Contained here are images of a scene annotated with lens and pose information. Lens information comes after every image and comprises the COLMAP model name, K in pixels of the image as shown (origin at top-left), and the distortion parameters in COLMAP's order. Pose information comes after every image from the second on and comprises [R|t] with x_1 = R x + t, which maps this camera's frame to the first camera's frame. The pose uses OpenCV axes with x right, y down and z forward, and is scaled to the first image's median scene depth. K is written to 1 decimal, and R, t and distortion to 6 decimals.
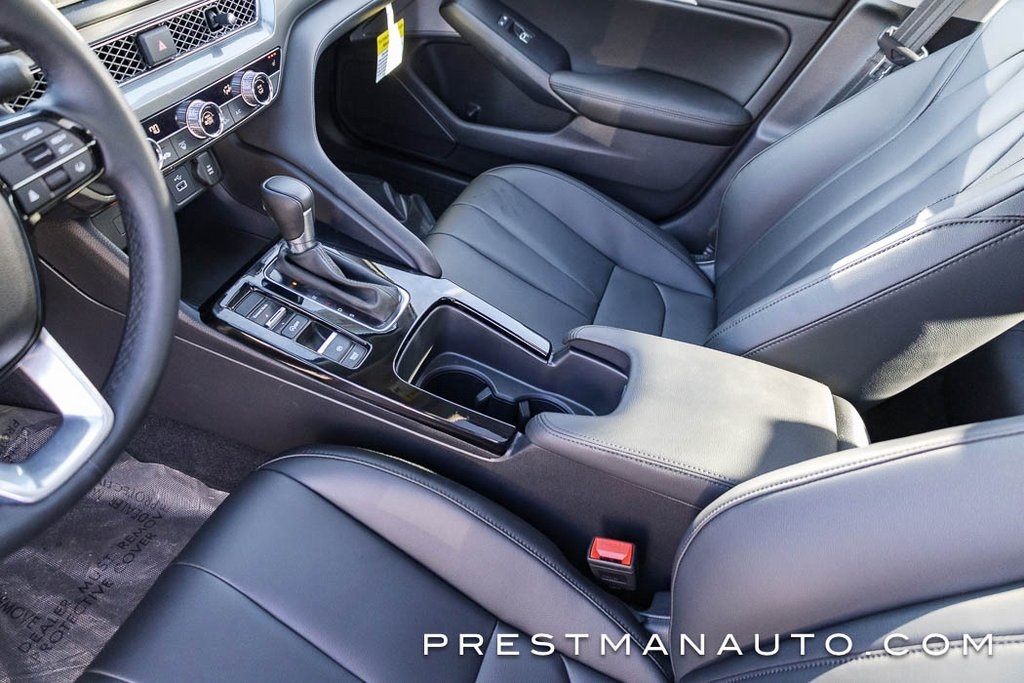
lens RADIAL K [[667.9, 0, 516.2], [0, 667.9, 334.5], [0, 0, 1]] dist [0.005545, -0.001774]
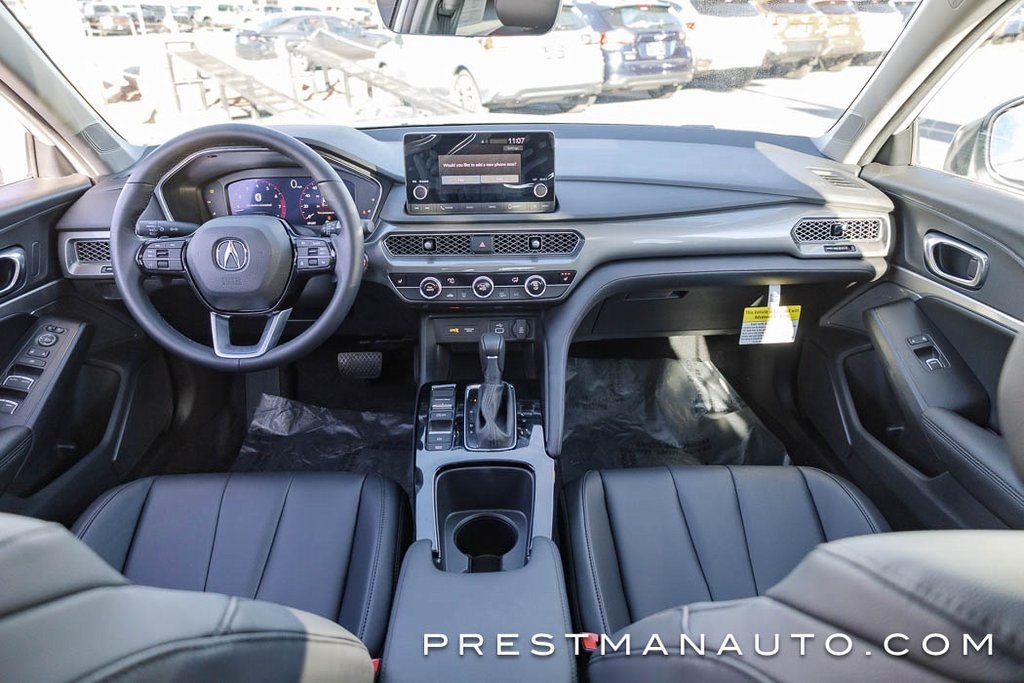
lens RADIAL K [[667.9, 0, 514.6], [0, 667.9, 343.5], [0, 0, 1]] dist [0.005545, -0.001774]
pose [[0.338316, 0.270647, -0.901273, 0.960903], [-0.599165, 0.800476, 0.015466, -0.243885], [0.725633, 0.534779, 0.432976, 0.350880]]
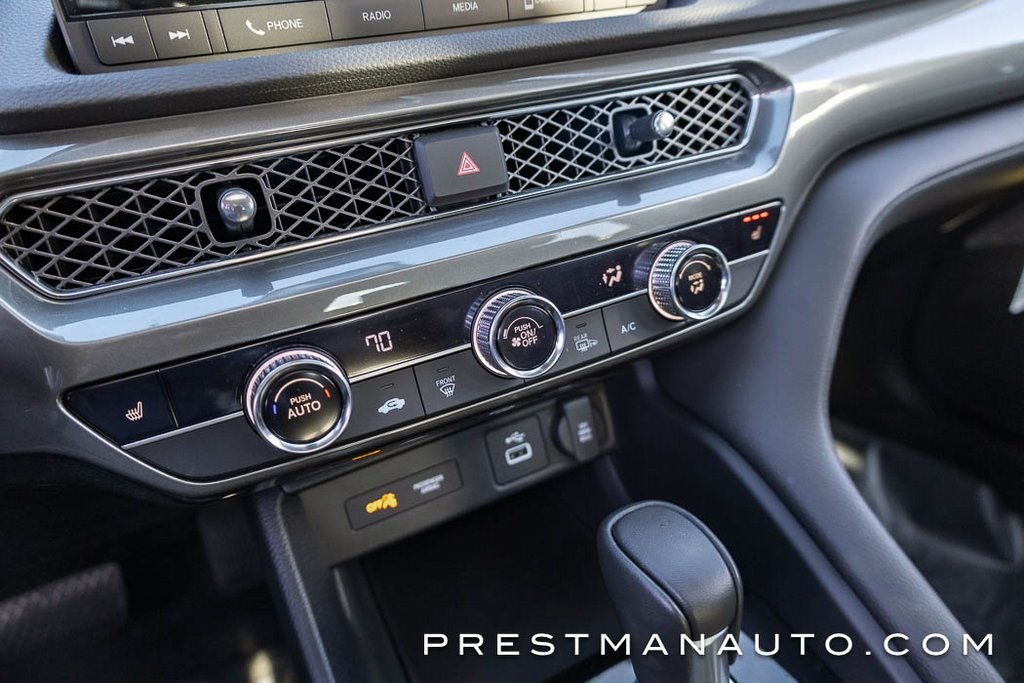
lens RADIAL K [[667.9, 0, 514.6], [0, 667.9, 336.2], [0, 0, 1]] dist [0.005545, -0.001774]
pose [[0.693762, 0.113258, -0.711243, -0.154804], [-0.330044, 0.927754, -0.174196, -0.215243], [0.640130, 0.355592, 0.681020, 0.623463]]
